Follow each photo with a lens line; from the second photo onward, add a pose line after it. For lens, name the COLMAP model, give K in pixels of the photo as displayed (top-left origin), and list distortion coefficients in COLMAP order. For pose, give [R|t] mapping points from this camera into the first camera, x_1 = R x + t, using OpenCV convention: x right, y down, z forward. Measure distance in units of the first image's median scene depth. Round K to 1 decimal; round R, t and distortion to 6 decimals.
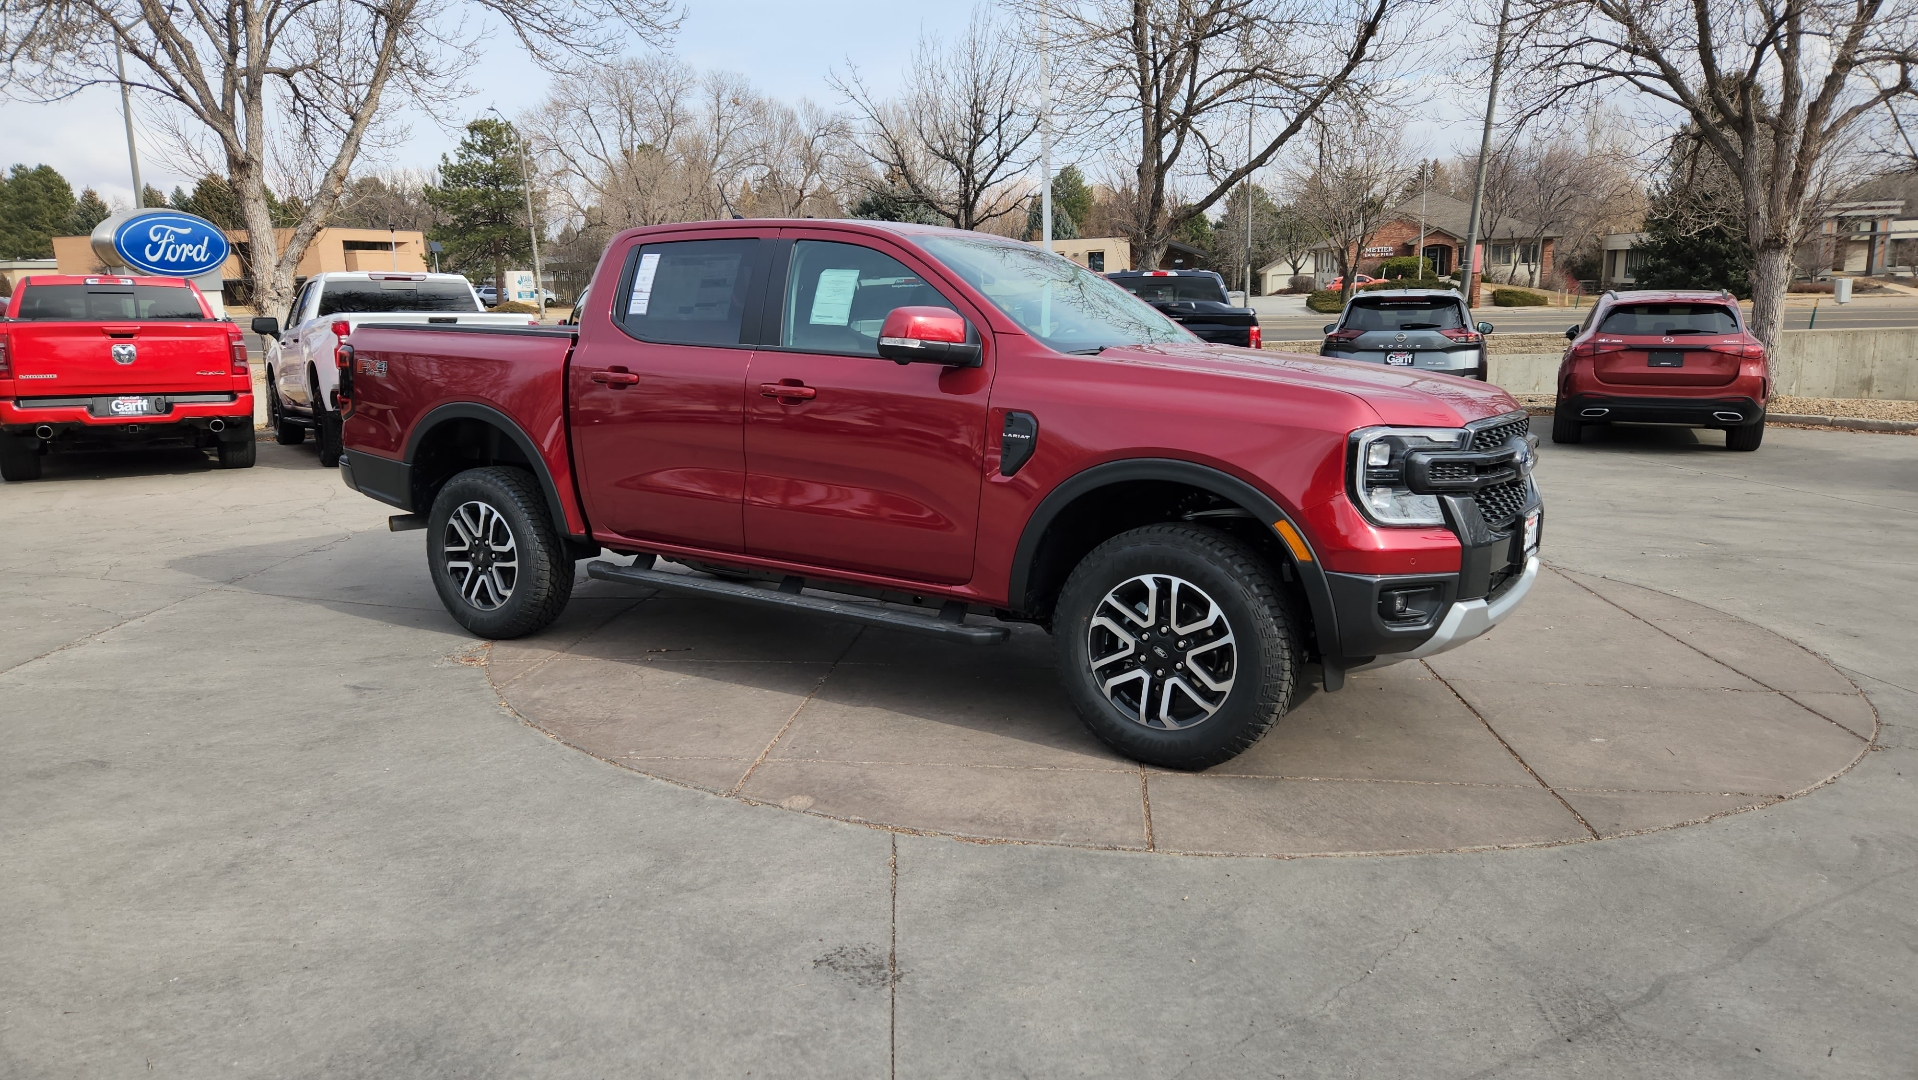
lens RADIAL K [[1283.0, 0, 916.7], [0, 1283.0, 543.6], [0, 0, 1]] dist [0.074801, -0.061364]
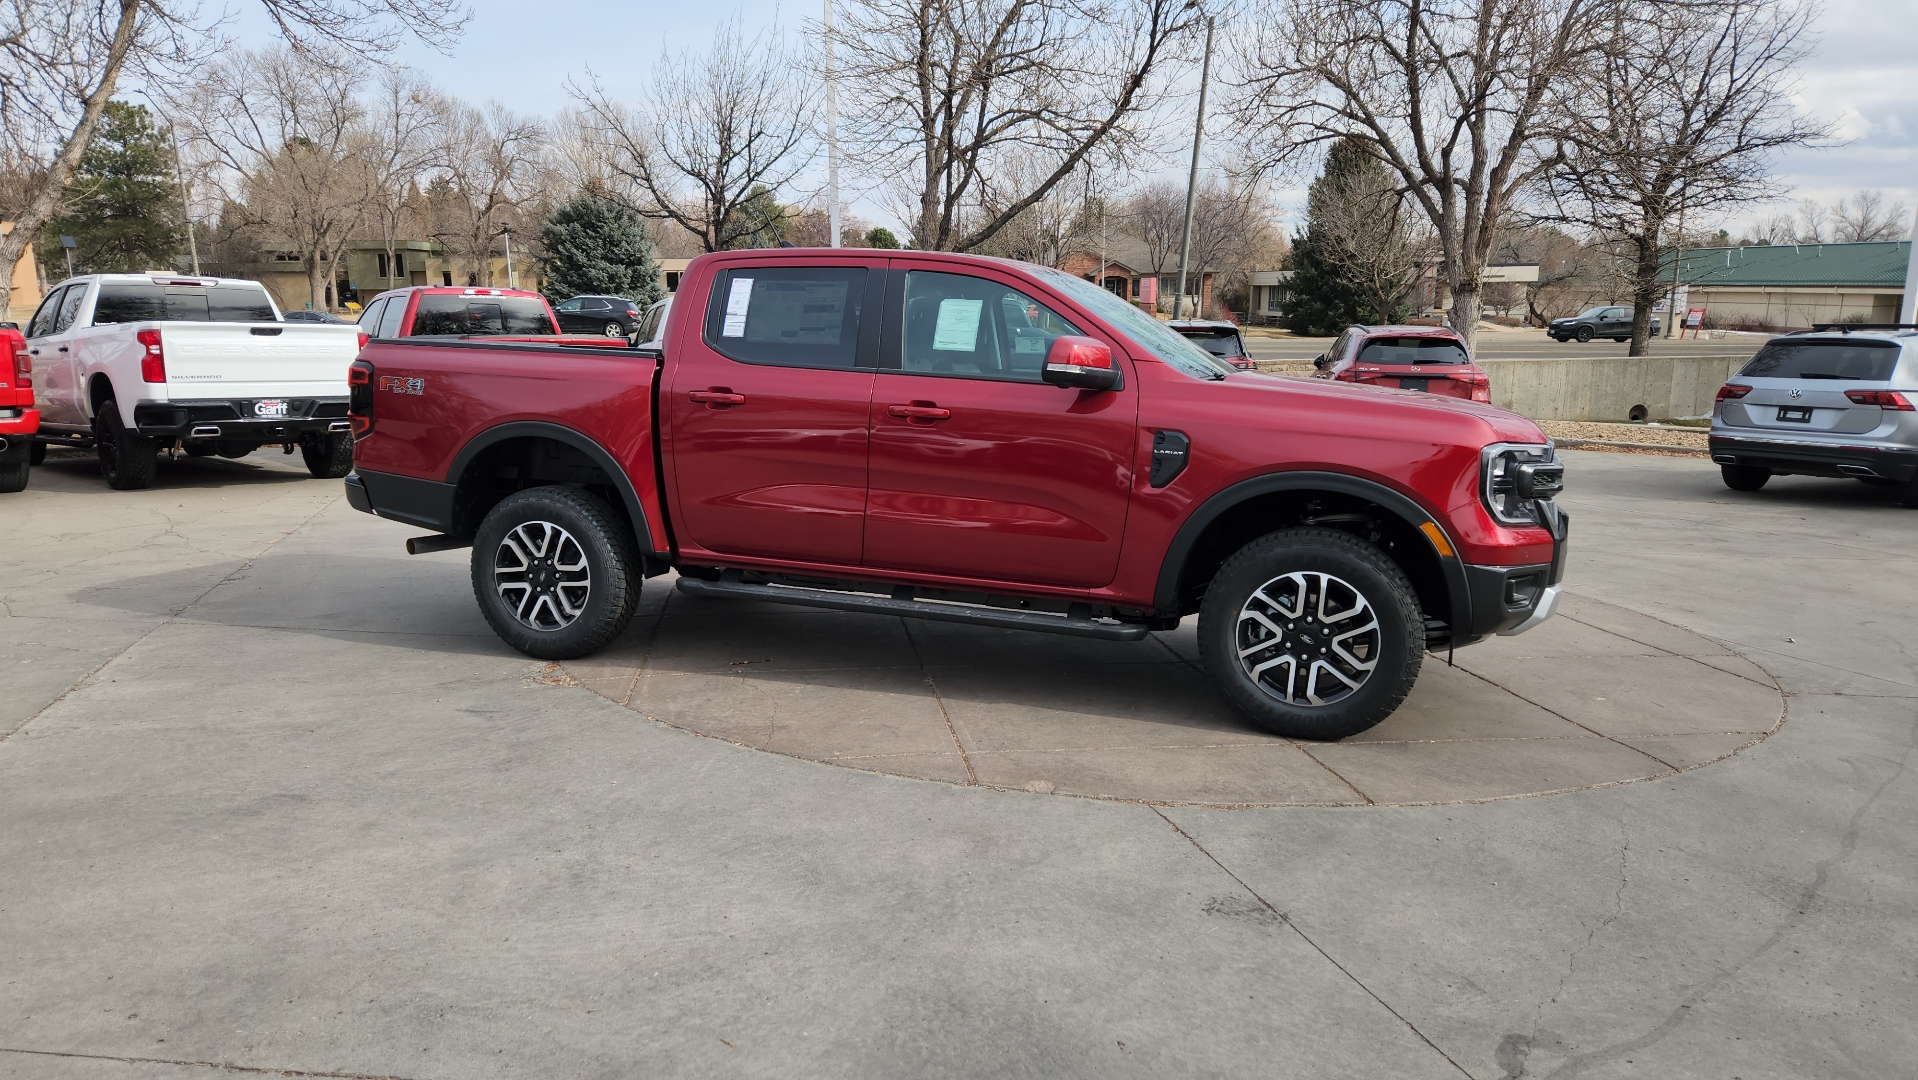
lens RADIAL K [[1283.0, 0, 916.7], [0, 1283.0, 543.6], [0, 0, 1]] dist [0.074801, -0.061364]
pose [[0.971399, -0.020691, 0.236552, -0.116922], [0.023760, 0.999666, -0.010130, 0.000611], [-0.236263, 0.015461, 0.971566, -0.011745]]
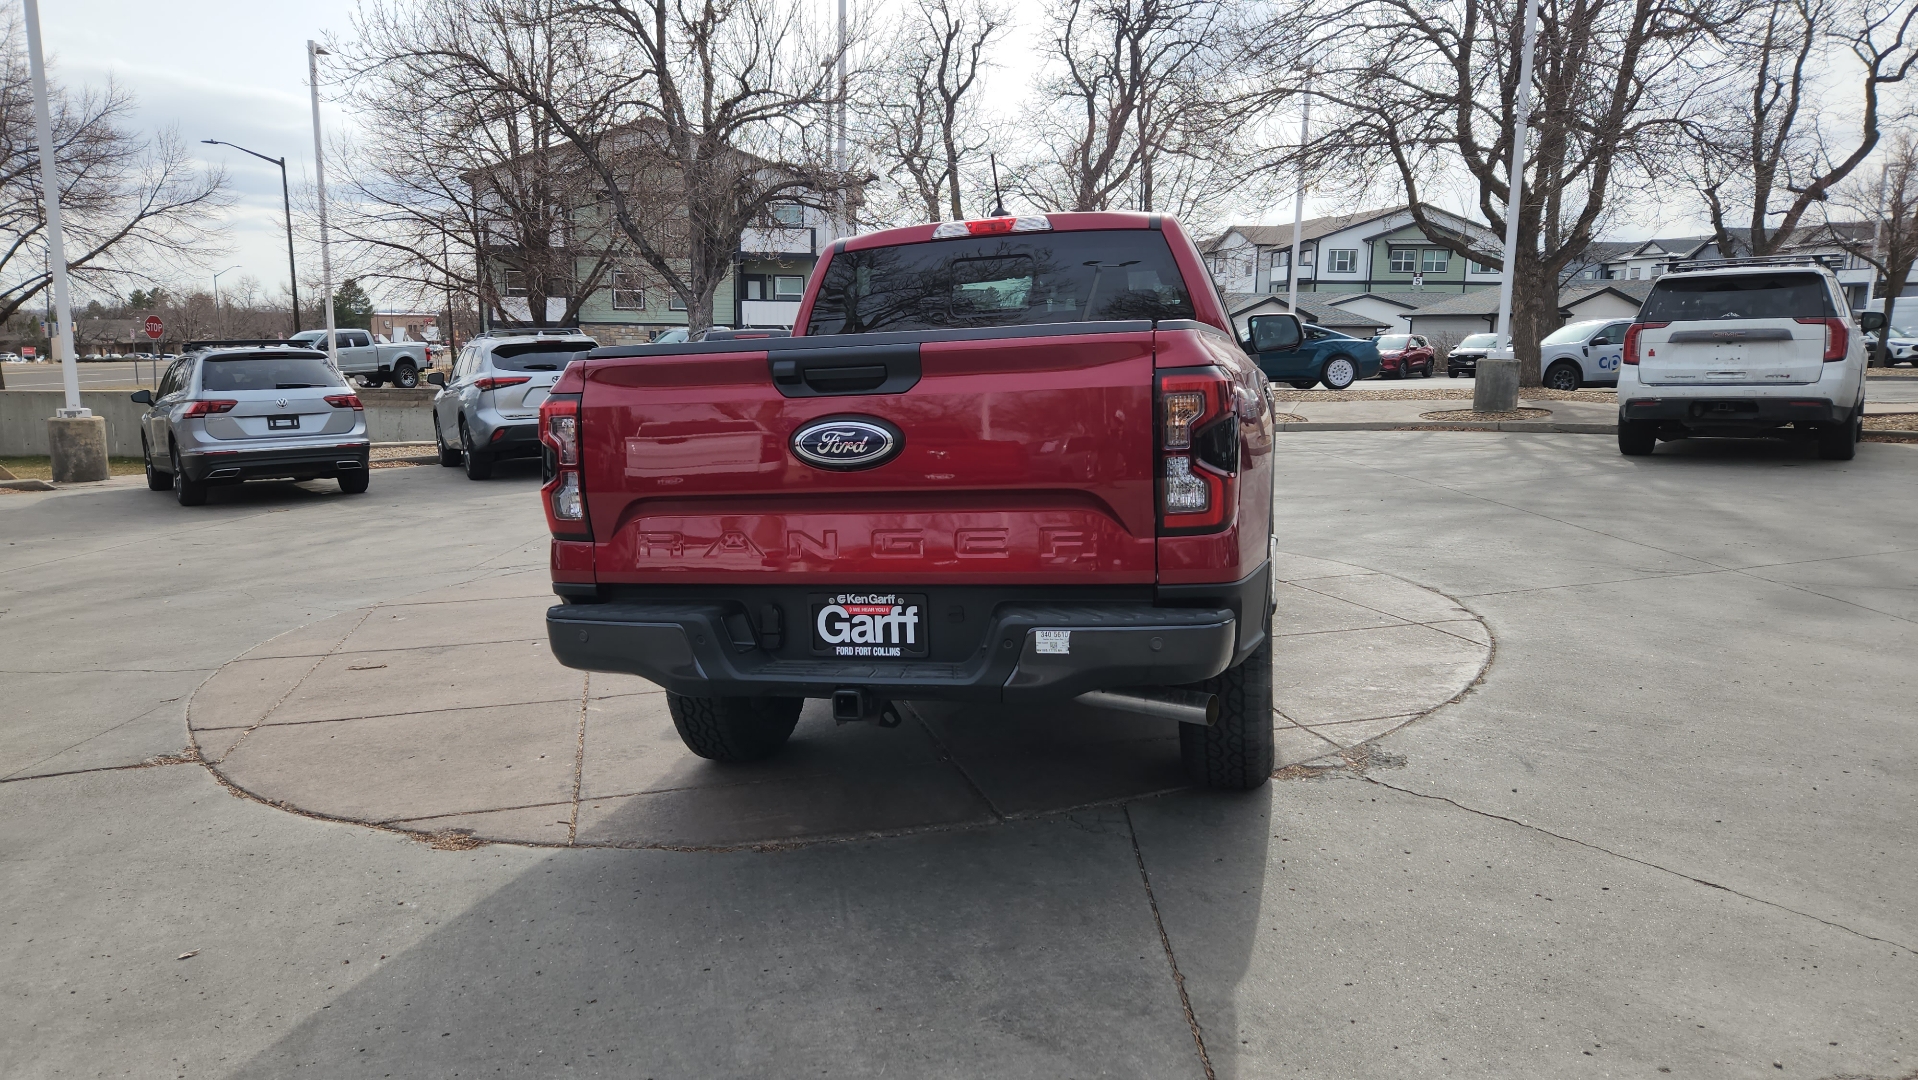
lens RADIAL K [[1285.9, 0, 935.1], [0, 1285.9, 522.9], [0, 0, 1]] dist [0.078196, -0.064771]
pose [[-0.316043, -0.112980, 0.941994, -0.369365], [0.196522, 0.963554, 0.181500, -0.087377], [-0.928168, 0.242484, -0.282321, 0.535264]]
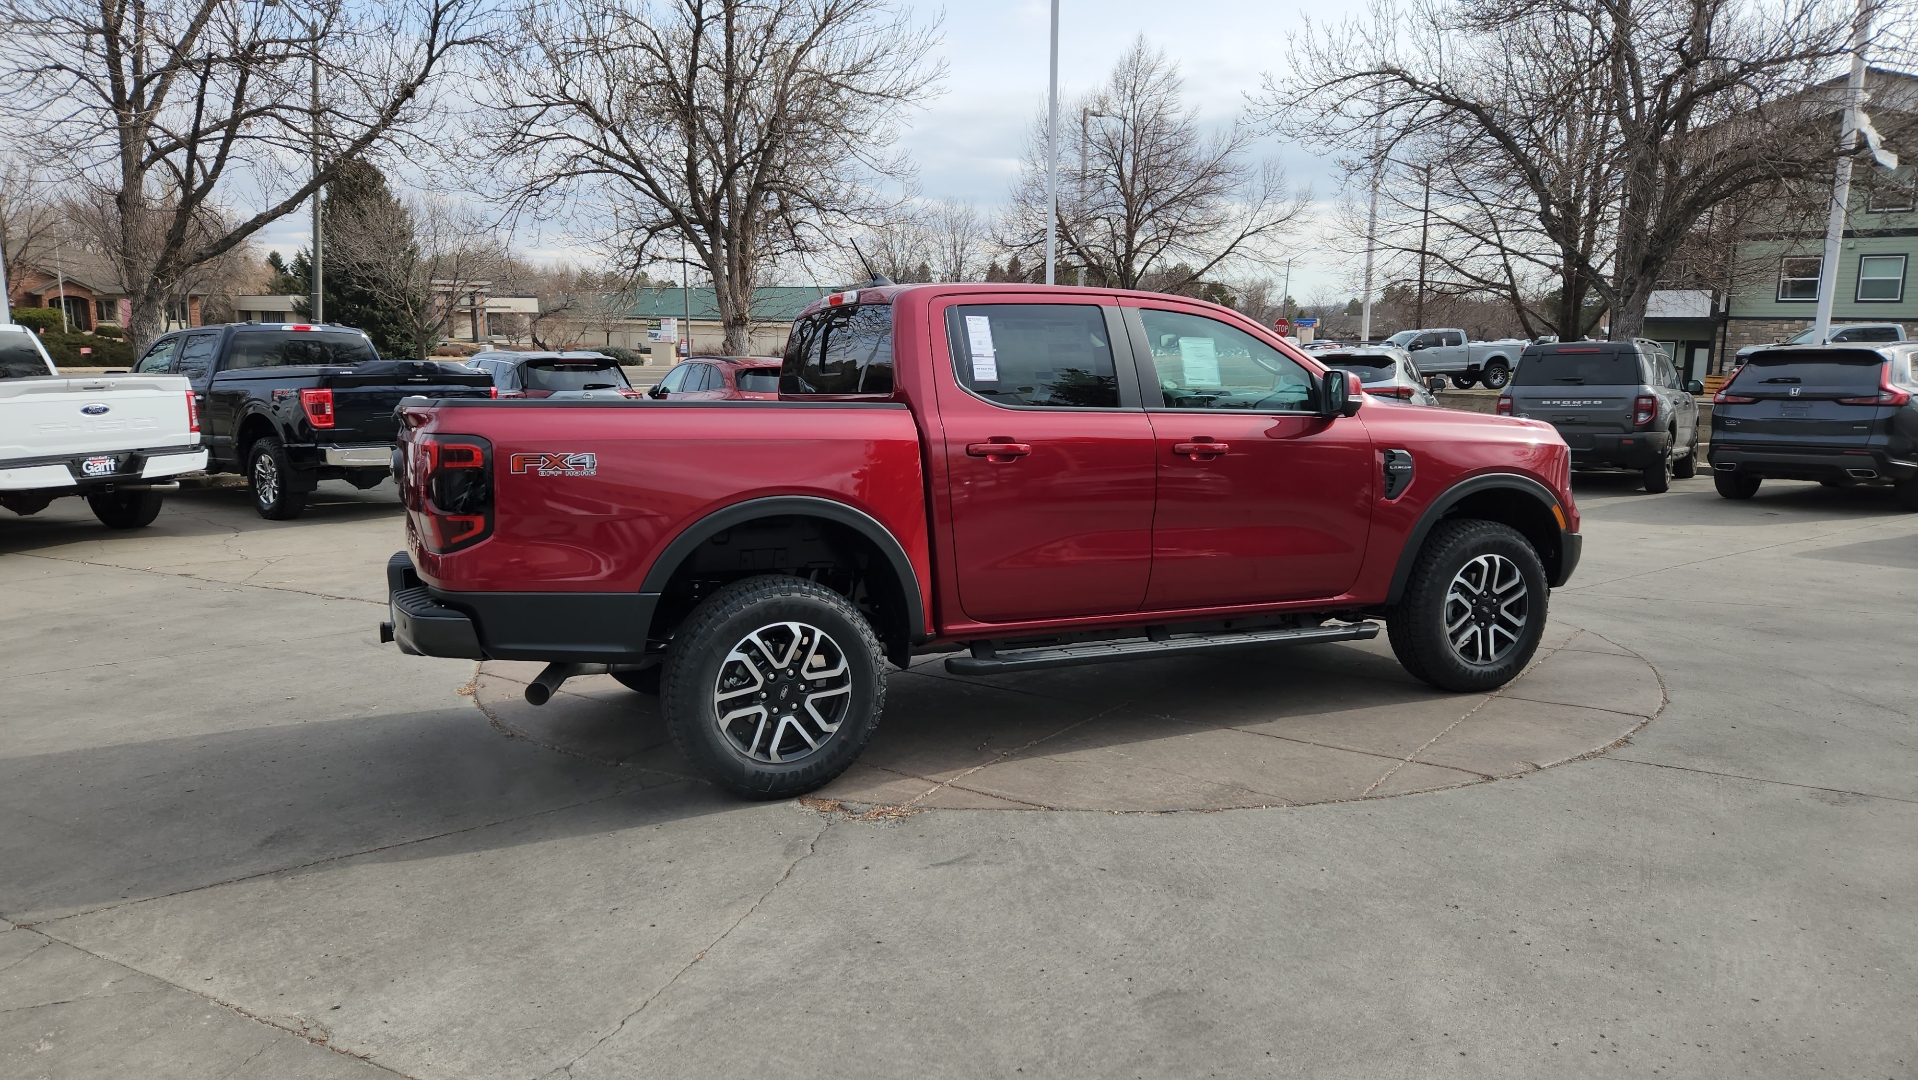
lens RADIAL K [[1285.6, 0, 926.1], [0, 1285.6, 533.0], [0, 0, 1]] dist [0.074603, -0.061457]
pose [[0.537104, -0.108782, 0.836472, -0.371706], [0.152399, 0.987845, 0.030612, -0.038259], [-0.829635, 0.111036, 0.547154, 0.198642]]
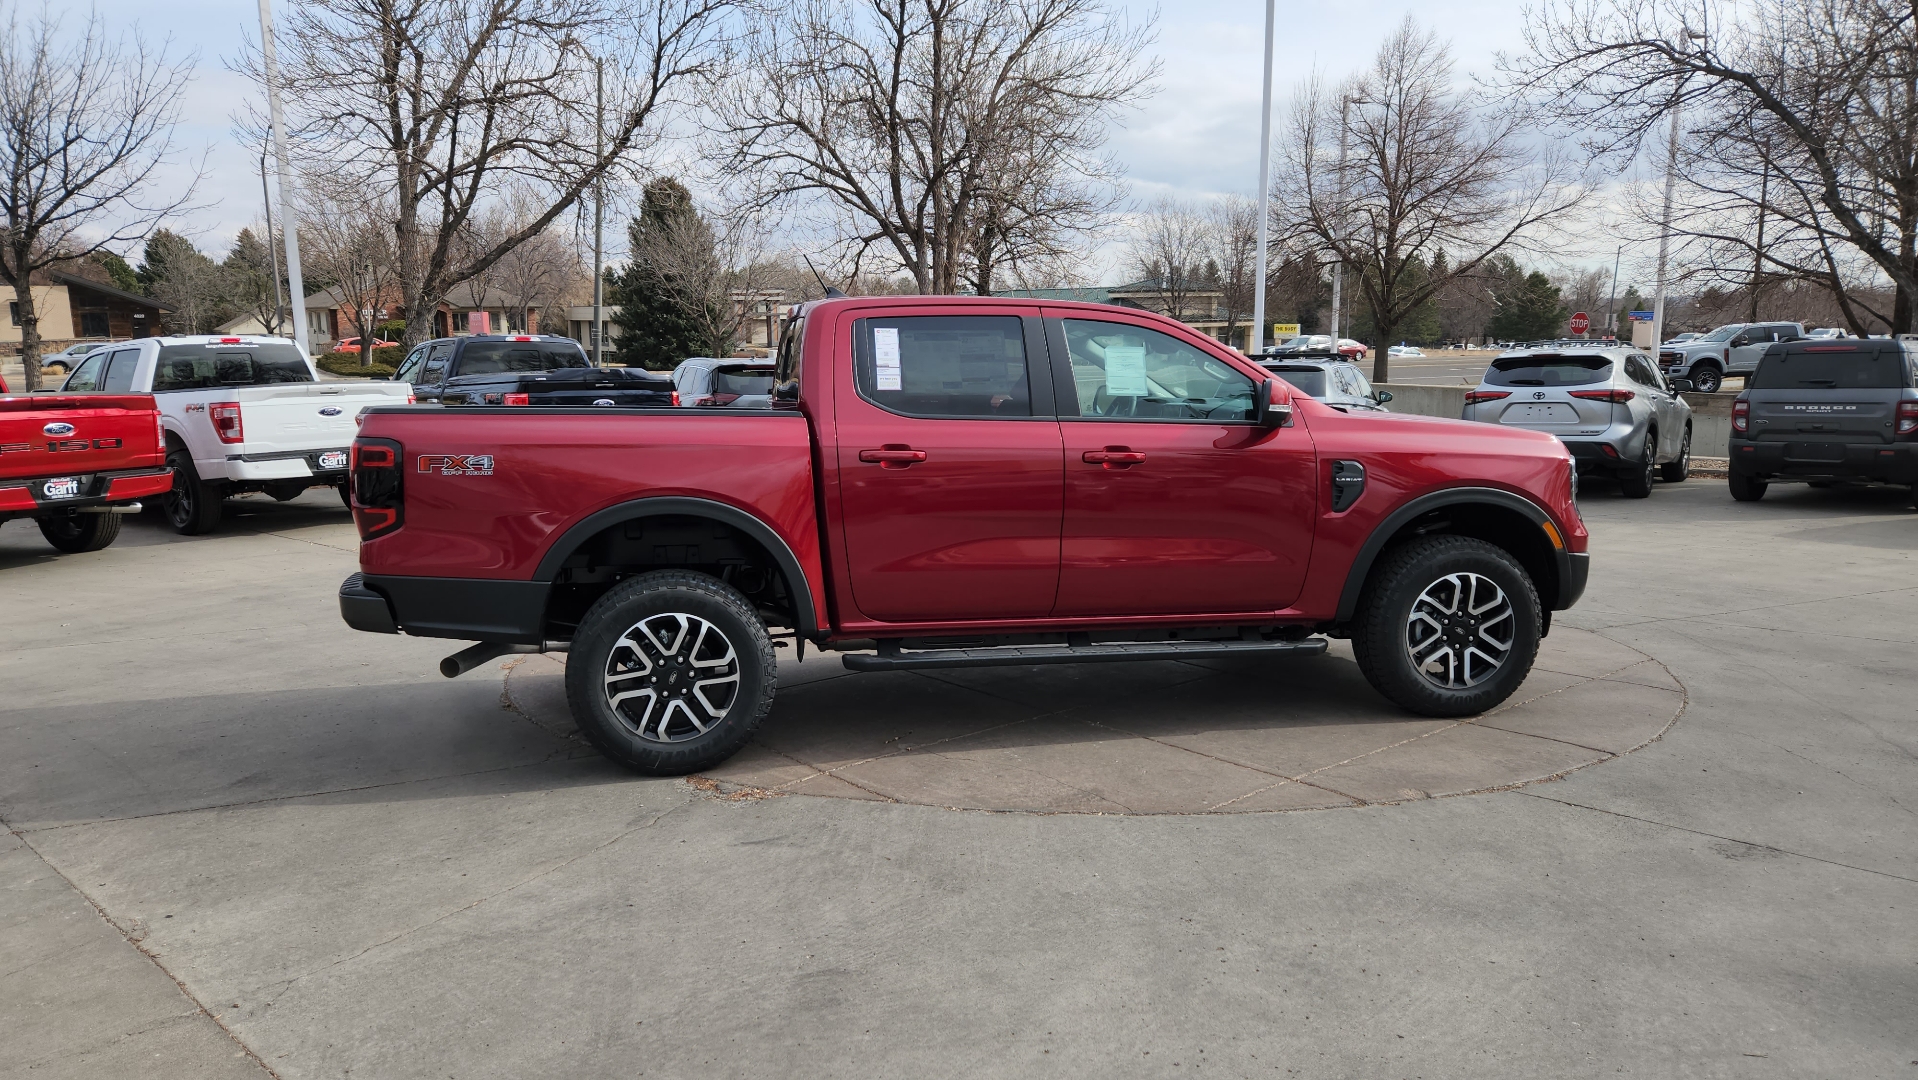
lens RADIAL K [[1286.7, 0, 920.2], [0, 1286.7, 530.3], [0, 0, 1]] dist [0.074112, -0.062177]
pose [[0.713812, -0.090839, 0.694421, -0.319376], [0.130506, 0.991438, -0.004457, -0.024343], [-0.688070, 0.093807, 0.719555, 0.110403]]
